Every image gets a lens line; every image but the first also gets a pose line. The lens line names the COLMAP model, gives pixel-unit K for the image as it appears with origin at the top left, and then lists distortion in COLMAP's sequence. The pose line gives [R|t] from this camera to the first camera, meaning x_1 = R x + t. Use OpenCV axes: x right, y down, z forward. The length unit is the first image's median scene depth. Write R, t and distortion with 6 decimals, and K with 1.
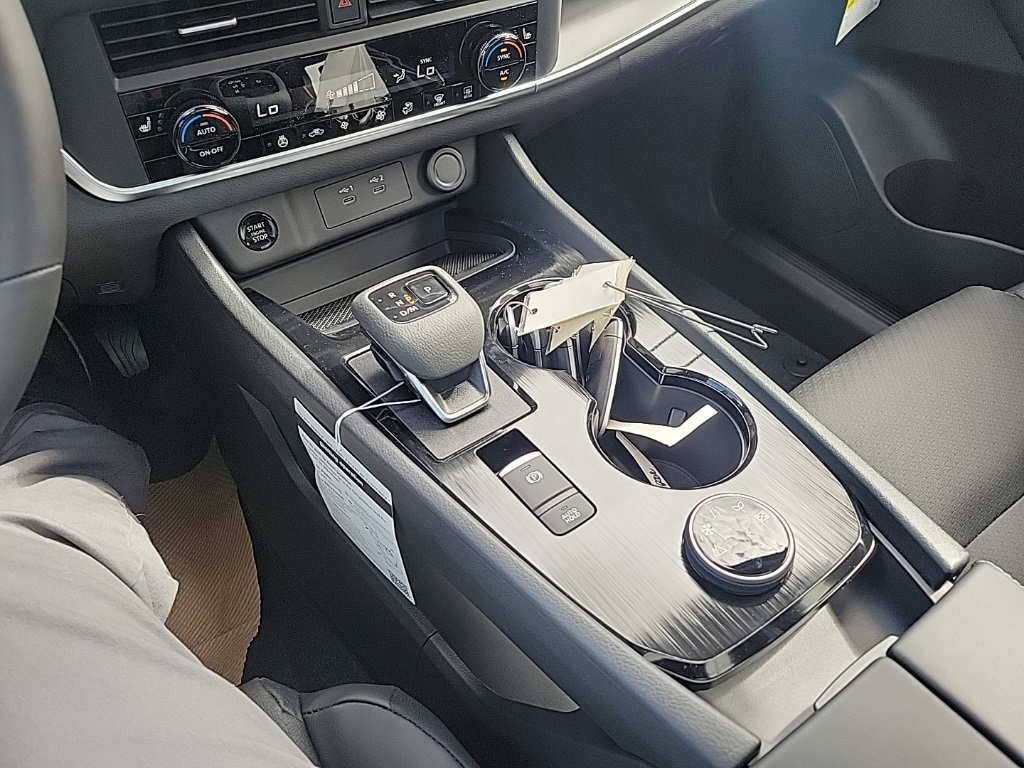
lens RADIAL K [[768.9, 0, 511.7], [0, 768.9, 376.7], [0, 0, 1]] dist [0.053764, -0.032281]
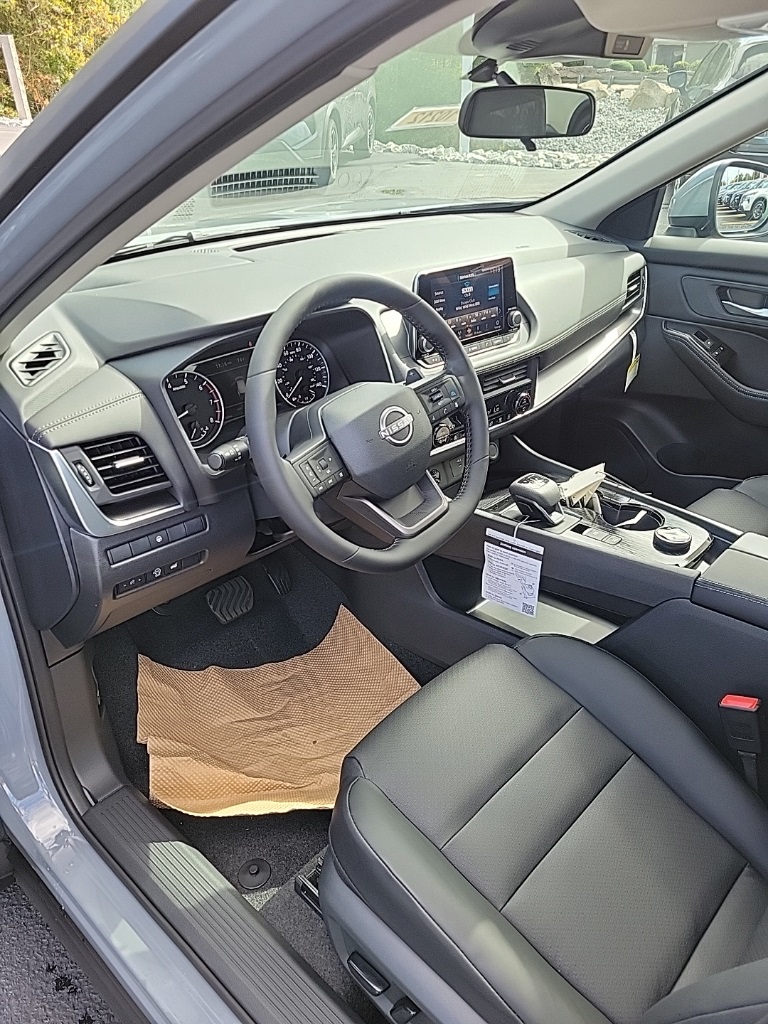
lens RADIAL K [[768.9, 0, 389.8], [0, 768.9, 516.3], [0, 0, 1]] dist [0.053764, -0.032281]
pose [[0.981421, -0.097672, 0.165148, -0.891843], [0.140213, 0.952645, -0.269830, 0.556411], [-0.130972, 0.287972, 0.948640, -1.213259]]
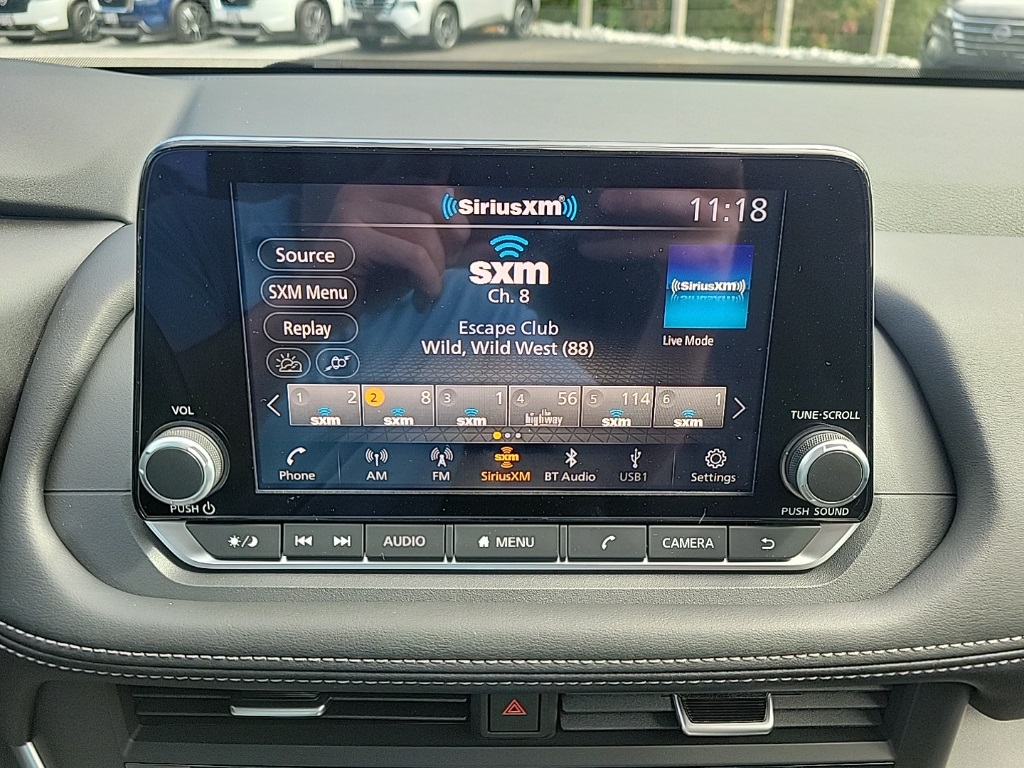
lens RADIAL K [[792.3, 0, 512.0], [0, 792.3, 384.0], [0, 0, 1]] dist [0.001762, -0.006597]
pose [[0.854850, 0.220647, -0.469624, 0.008907], [-0.375024, 0.888234, -0.265325, -0.477386], [0.358593, 0.402933, 0.842055, 0.352675]]
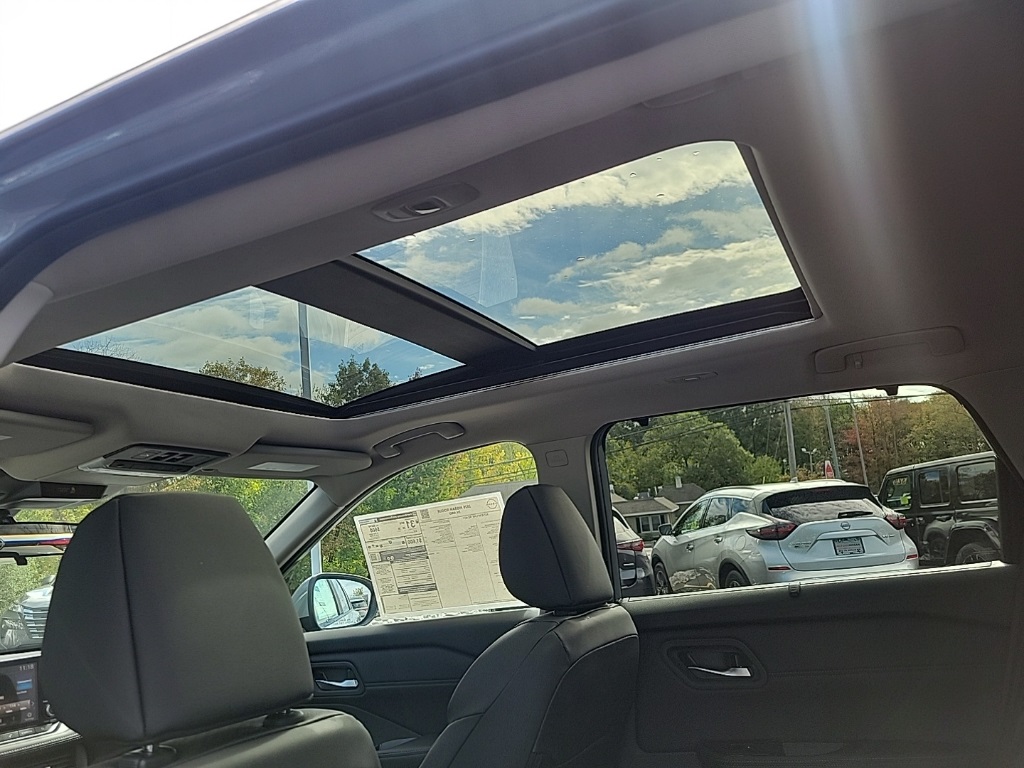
lens RADIAL K [[779.1, 0, 513.9], [0, 779.1, 379.7], [0, 0, 1]] dist [0.033451, -0.011324]
pose [[0.885876, 0.009669, 0.463821, 0.094893], [0.396340, 0.503852, -0.767495, 1.537761], [-0.241118, 0.863736, 0.442518, -1.741032]]
